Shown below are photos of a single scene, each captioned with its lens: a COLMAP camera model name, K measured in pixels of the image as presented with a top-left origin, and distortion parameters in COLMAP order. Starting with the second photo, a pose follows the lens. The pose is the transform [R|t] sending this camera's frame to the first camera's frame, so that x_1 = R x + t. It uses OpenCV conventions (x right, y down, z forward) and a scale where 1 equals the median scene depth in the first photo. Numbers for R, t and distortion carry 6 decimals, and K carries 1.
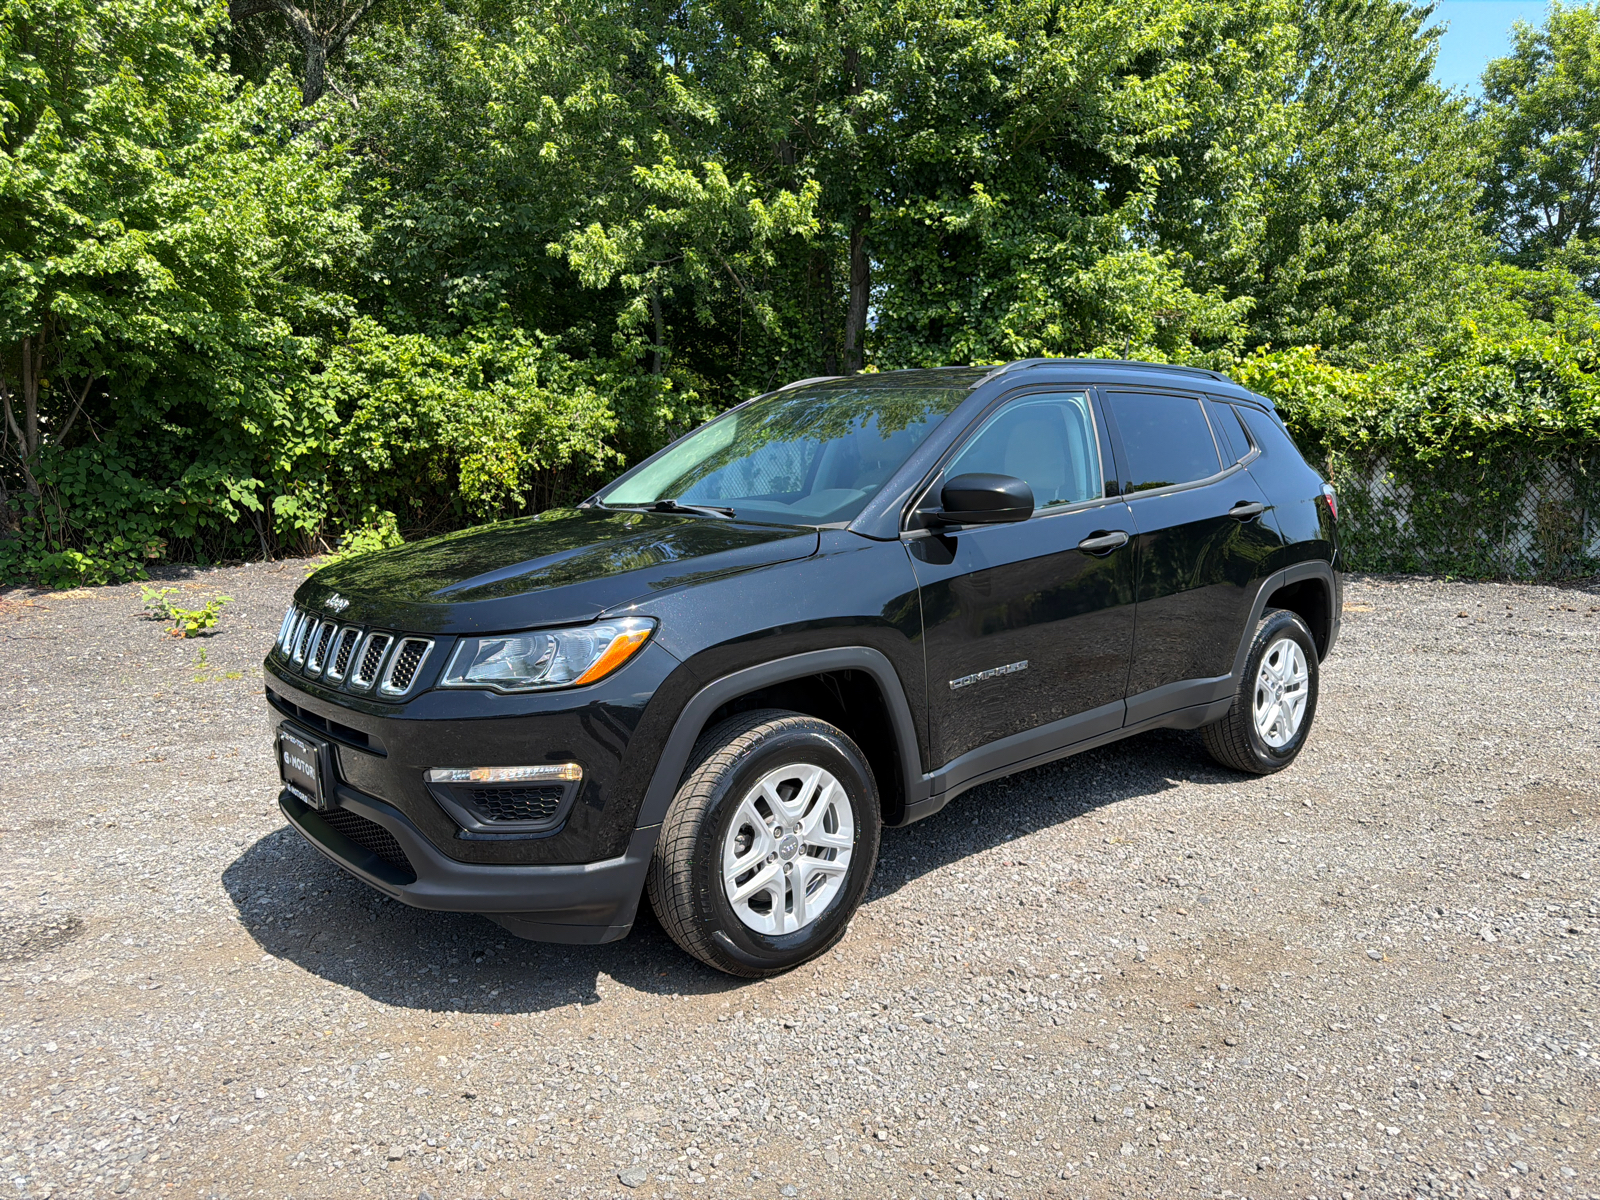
lens RADIAL K [[1120.3, 0, 801.2], [0, 1120.3, 619.7], [0, 0, 1]] dist [0.079240, -0.115870]
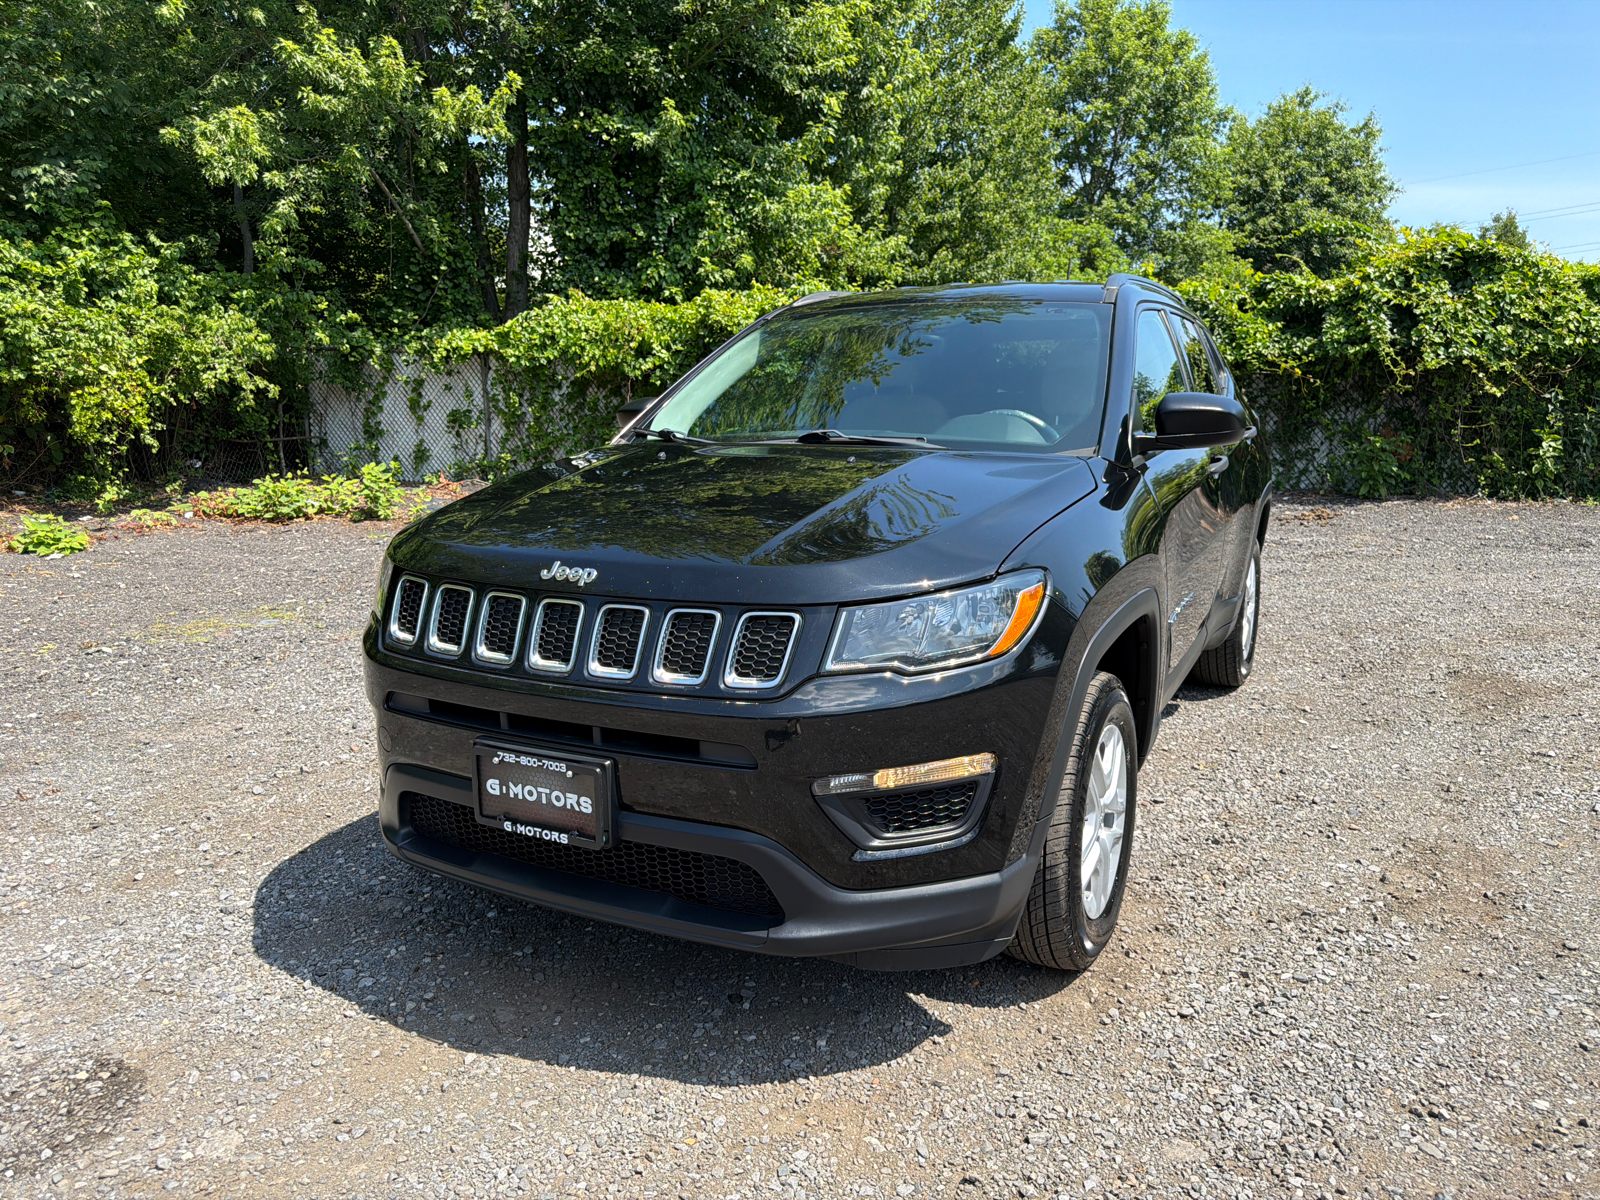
lens RADIAL K [[1136.3, 0, 795.5], [0, 1136.3, 607.1], [0, 0, 1]] dist [0.029047, -0.039112]
pose [[0.936186, -0.068324, 0.344801, -0.103692], [0.053445, 0.997190, 0.052489, -0.004546], [-0.347418, -0.030711, 0.937207, 0.048365]]
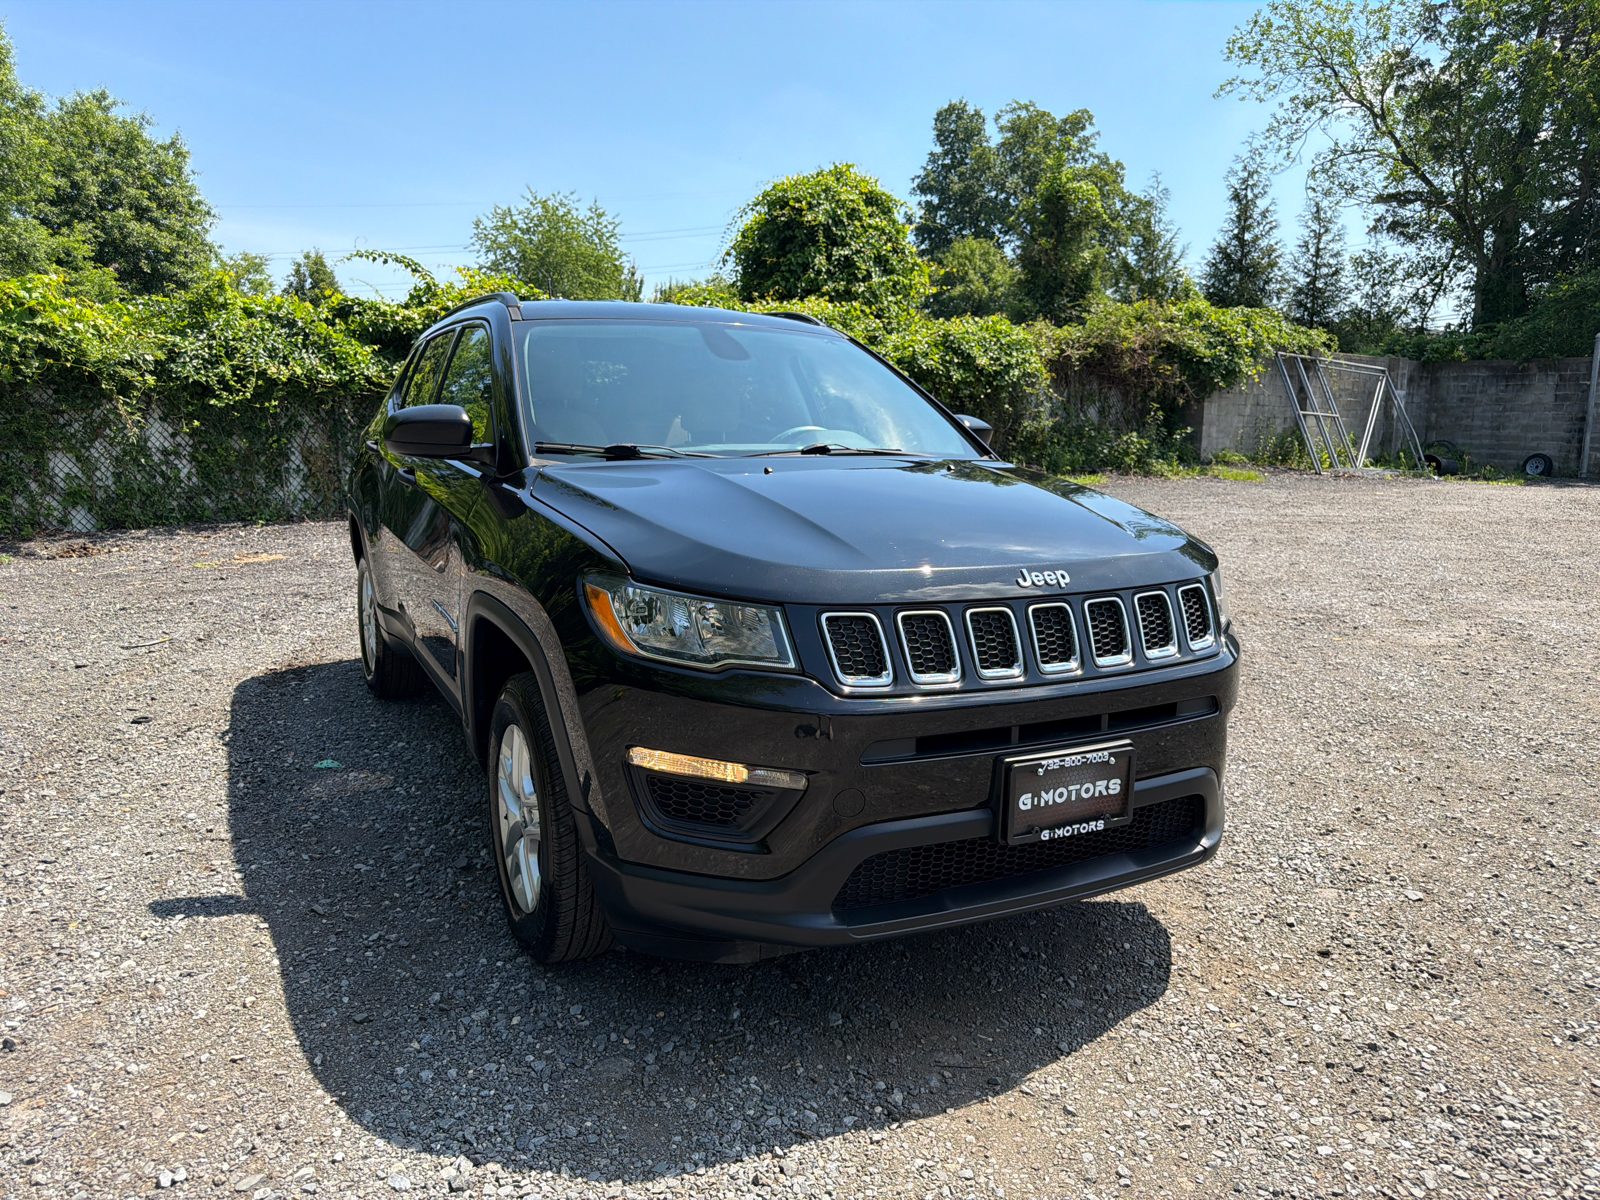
lens RADIAL K [[1135.5, 0, 800.0], [0, 1135.5, 600.0], [0, 0, 1]] dist [0.044764, -0.058032]
pose [[0.248183, -0.145893, 0.957664, -0.235365], [0.122826, 0.985354, 0.118281, -0.021996], [-0.960895, 0.088270, 0.262468, 0.188974]]
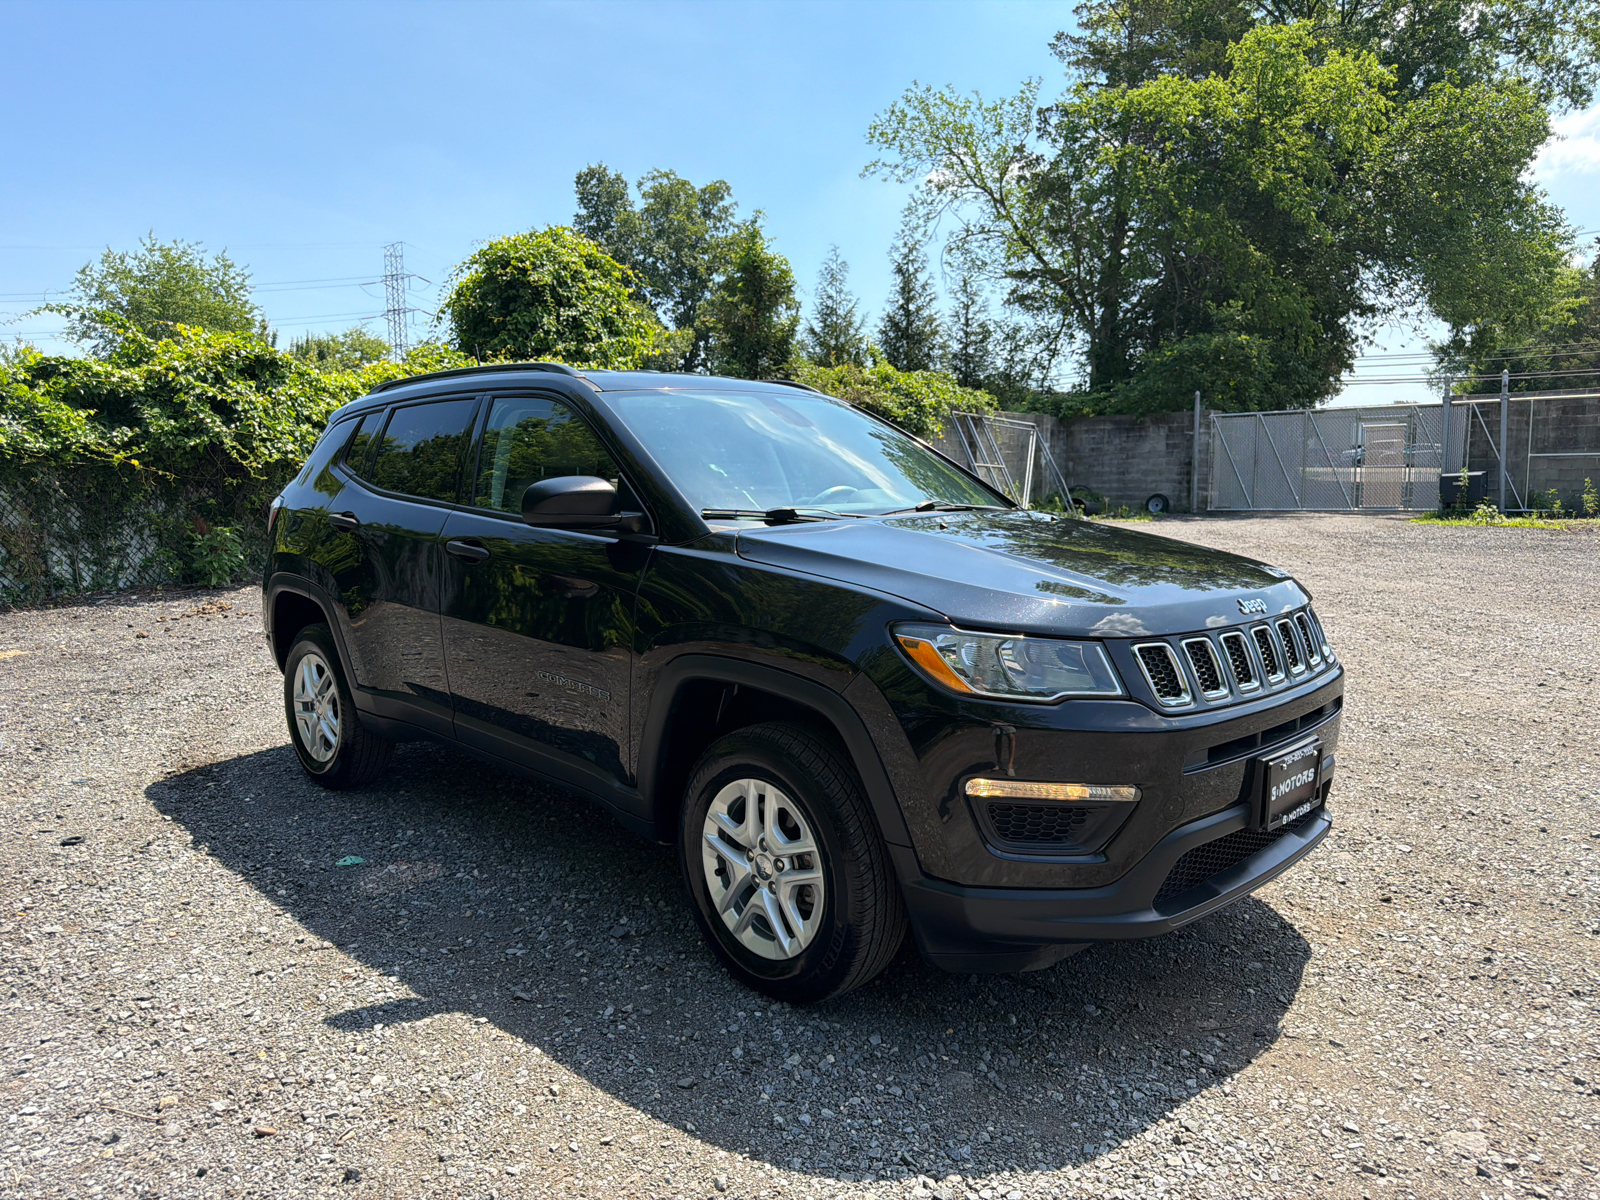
lens RADIAL K [[1120.3, 0, 801.2], [0, 1120.3, 619.7], [0, 0, 1]] dist [0.079240, -0.115870]
pose [[-0.052480, -0.122881, 0.991033, -0.256799], [0.152420, 0.979787, 0.129558, -0.035291], [-0.986921, 0.157852, -0.032690, 0.276617]]
